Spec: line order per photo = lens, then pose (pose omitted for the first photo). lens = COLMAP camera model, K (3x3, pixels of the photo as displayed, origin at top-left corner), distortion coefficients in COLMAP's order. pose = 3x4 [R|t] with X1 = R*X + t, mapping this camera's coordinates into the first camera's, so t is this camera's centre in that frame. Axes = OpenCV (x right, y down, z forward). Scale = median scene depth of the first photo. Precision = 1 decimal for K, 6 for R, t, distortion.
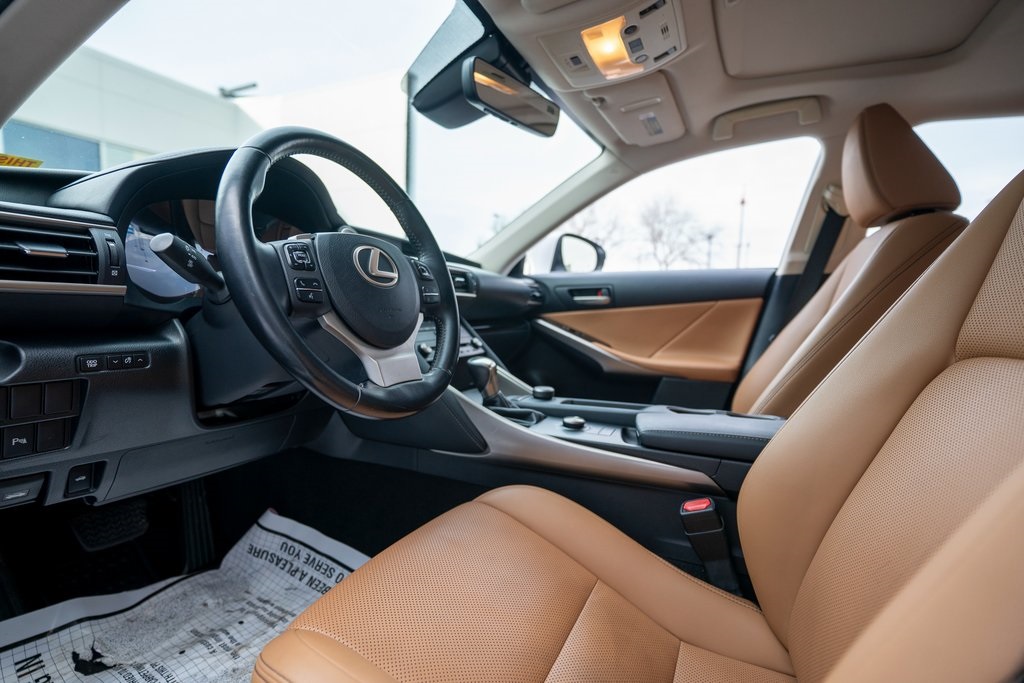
lens RADIAL K [[496.4, 0, 513.1], [0, 496.4, 342.9], [0, 0, 1]] dist [-0.058585, 0.013232]
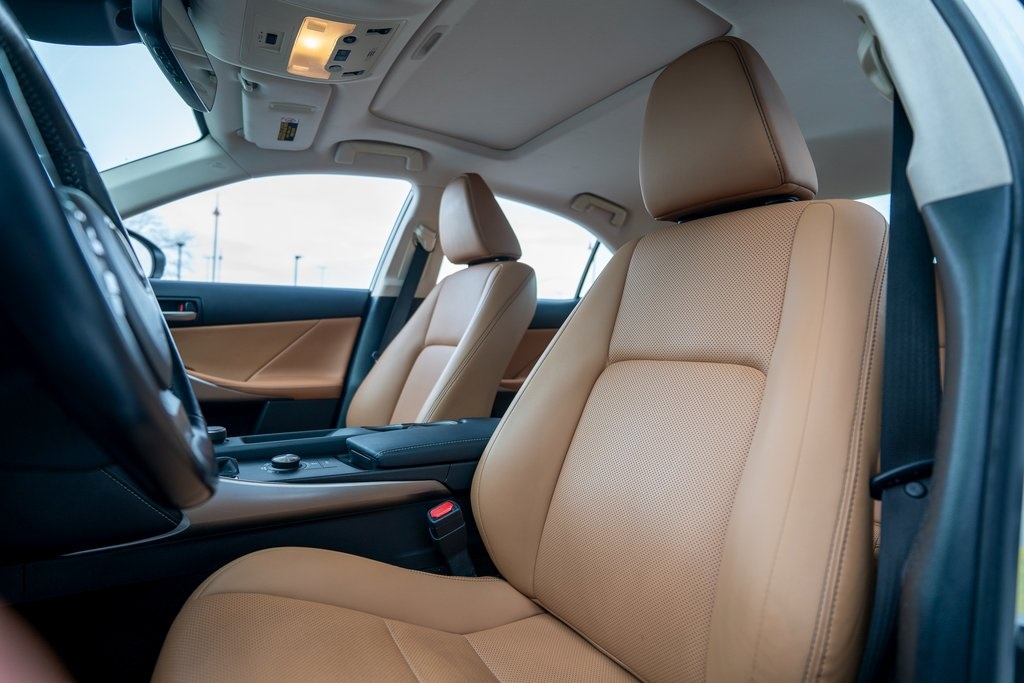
lens RADIAL K [[496.4, 0, 512.2], [0, 496.4, 342.7], [0, 0, 1]] dist [-0.058585, 0.013232]
pose [[0.554671, -0.020243, 0.831824, -0.244191], [0.047051, 0.998868, -0.007066, -0.013441], [-0.830739, 0.043057, 0.554995, 0.139035]]
